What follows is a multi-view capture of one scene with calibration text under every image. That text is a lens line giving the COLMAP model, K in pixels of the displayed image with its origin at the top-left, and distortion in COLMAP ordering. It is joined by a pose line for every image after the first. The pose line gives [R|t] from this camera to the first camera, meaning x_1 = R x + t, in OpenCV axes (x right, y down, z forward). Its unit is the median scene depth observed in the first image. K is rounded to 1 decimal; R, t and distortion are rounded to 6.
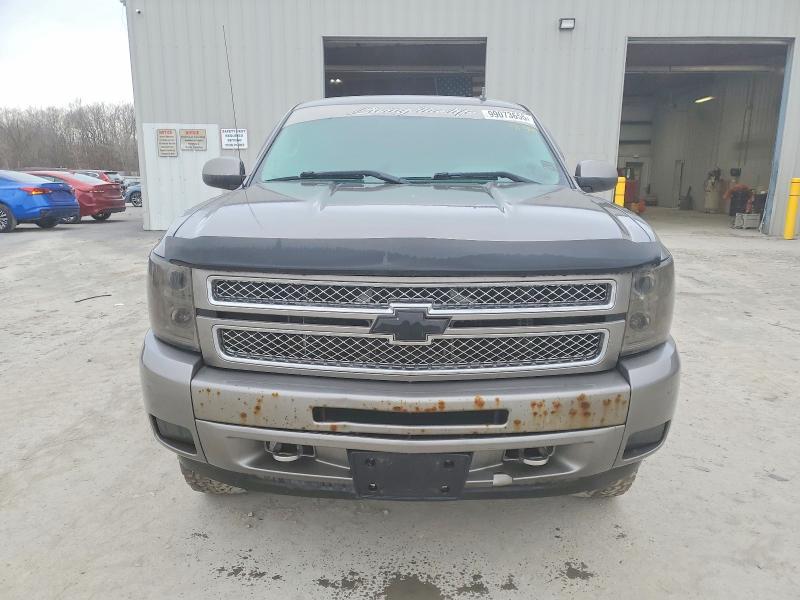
lens RADIAL K [[590.9, 0, 400.0], [0, 590.9, 300.0], [0, 0, 1]] dist [0.011199, 0.006035]
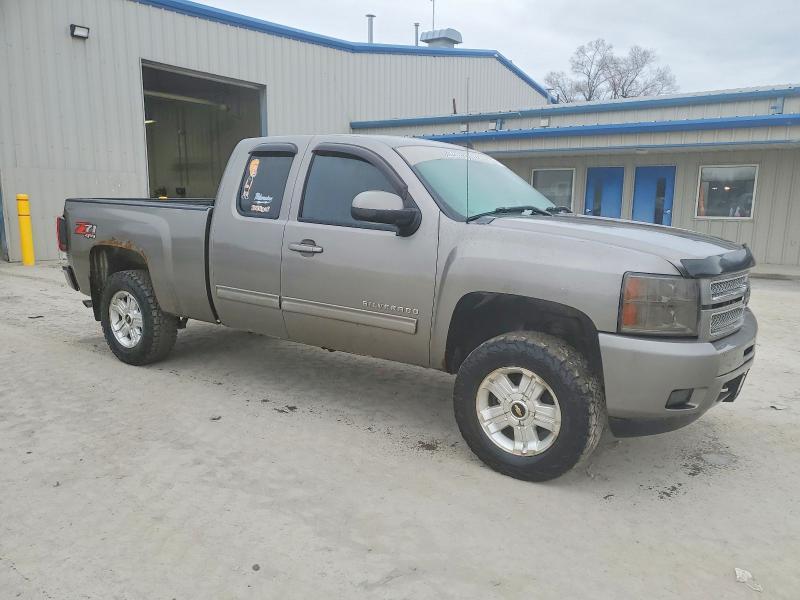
lens RADIAL K [[590.9, 0, 400.0], [0, 590.9, 300.0], [0, 0, 1]] dist [0.011199, 0.006035]
pose [[0.600520, -0.130528, 0.788884, -0.206583], [0.151150, 0.987330, 0.048303, -0.019546], [-0.785194, 0.090233, 0.612640, 0.071288]]
